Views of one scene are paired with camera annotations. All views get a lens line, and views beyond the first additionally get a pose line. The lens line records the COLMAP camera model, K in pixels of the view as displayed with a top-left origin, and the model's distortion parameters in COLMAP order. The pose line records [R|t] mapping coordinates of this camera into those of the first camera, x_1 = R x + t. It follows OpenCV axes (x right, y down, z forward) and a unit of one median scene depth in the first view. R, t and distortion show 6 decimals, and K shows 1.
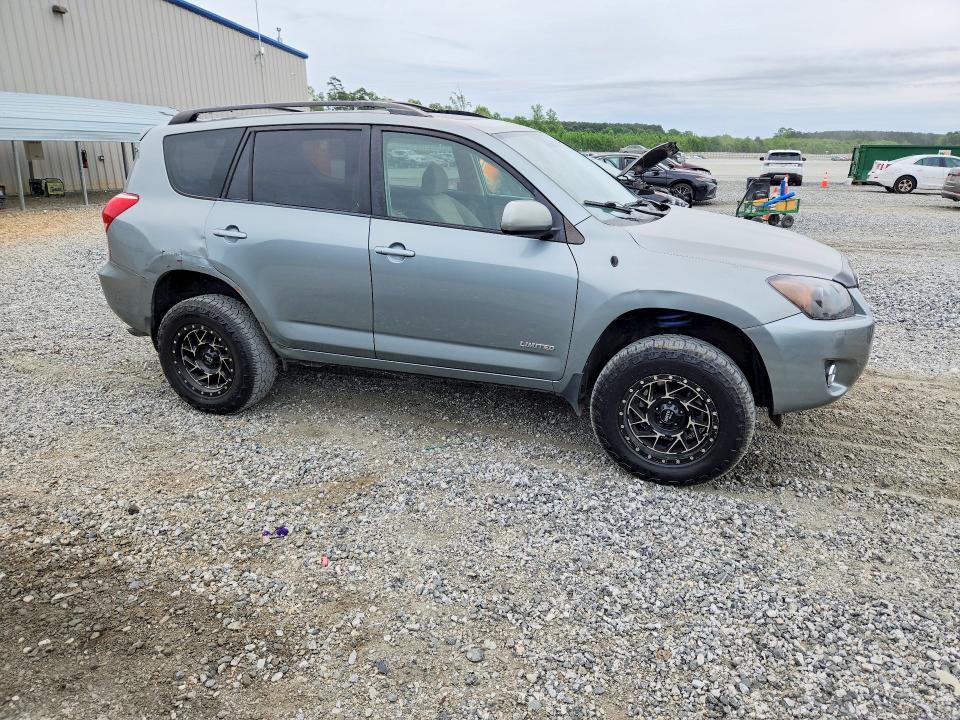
lens RADIAL K [[735.6, 0, 471.3], [0, 735.6, 359.7], [0, 0, 1]] dist [0.091051, -0.106468]
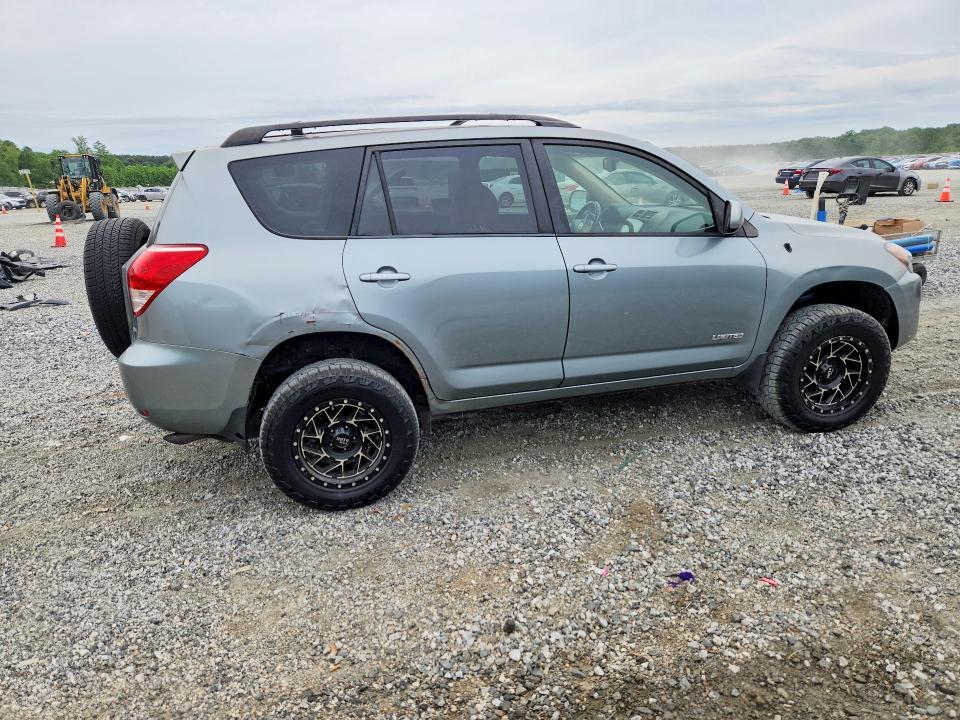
lens RADIAL K [[735.6, 0, 471.3], [0, 735.6, 359.7], [0, 0, 1]] dist [0.091051, -0.106468]
pose [[0.791303, -0.189454, 0.581332, -0.732521], [0.212854, 0.976667, 0.028557, -0.083687], [-0.573177, 0.101142, 0.813166, 0.300340]]
